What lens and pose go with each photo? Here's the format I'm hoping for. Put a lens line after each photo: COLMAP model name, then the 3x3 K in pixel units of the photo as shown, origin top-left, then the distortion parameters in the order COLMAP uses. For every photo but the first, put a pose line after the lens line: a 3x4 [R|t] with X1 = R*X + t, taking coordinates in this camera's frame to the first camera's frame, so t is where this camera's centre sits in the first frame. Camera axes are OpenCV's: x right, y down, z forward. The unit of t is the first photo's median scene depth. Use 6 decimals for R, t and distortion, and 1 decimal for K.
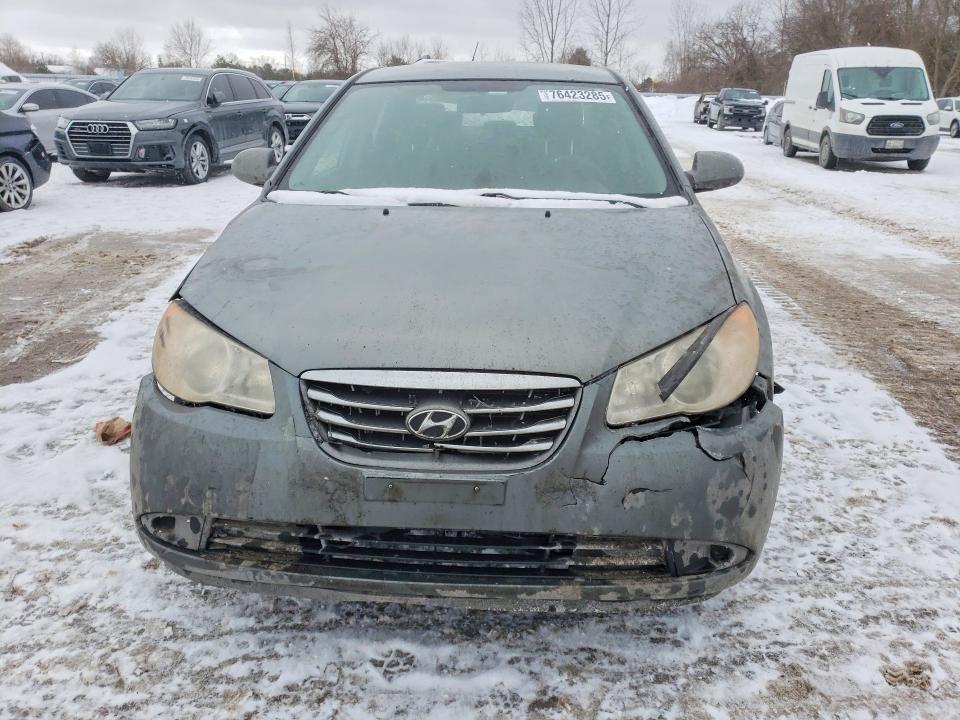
lens RADIAL K [[731.8, 0, 480.0], [0, 731.8, 360.0], [0, 0, 1]] dist [0.013827, 0.005643]
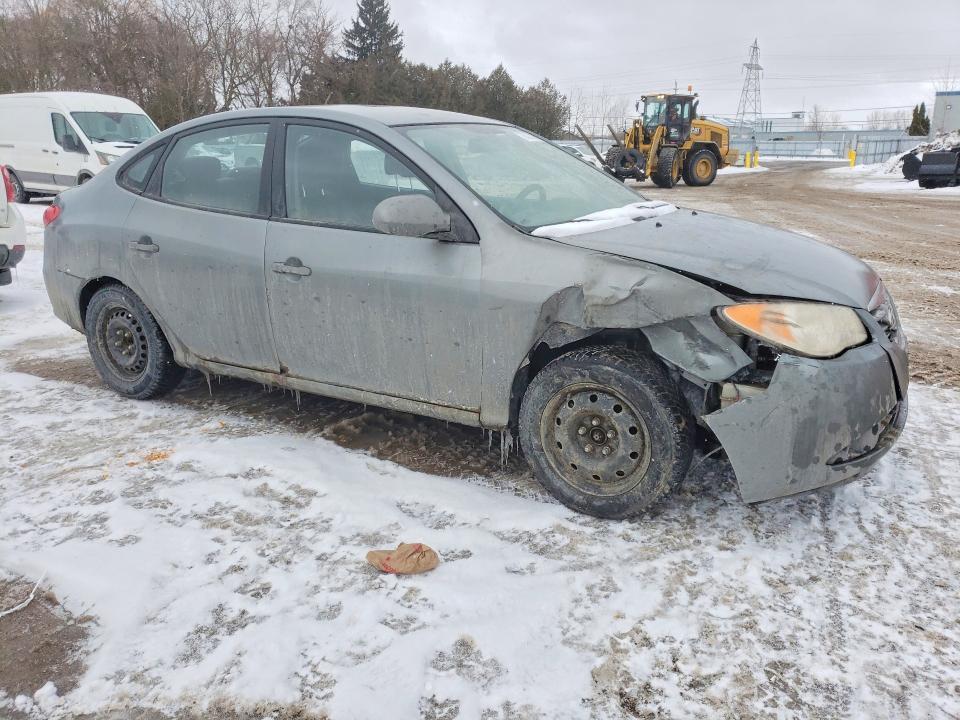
lens RADIAL K [[731.8, 0, 480.0], [0, 731.8, 360.0], [0, 0, 1]] dist [0.013827, 0.005643]
pose [[0.473140, -0.264911, 0.840215, -1.705479], [0.308677, 0.943111, 0.123532, -0.285656], [-0.825141, 0.200906, 0.527995, 0.750037]]
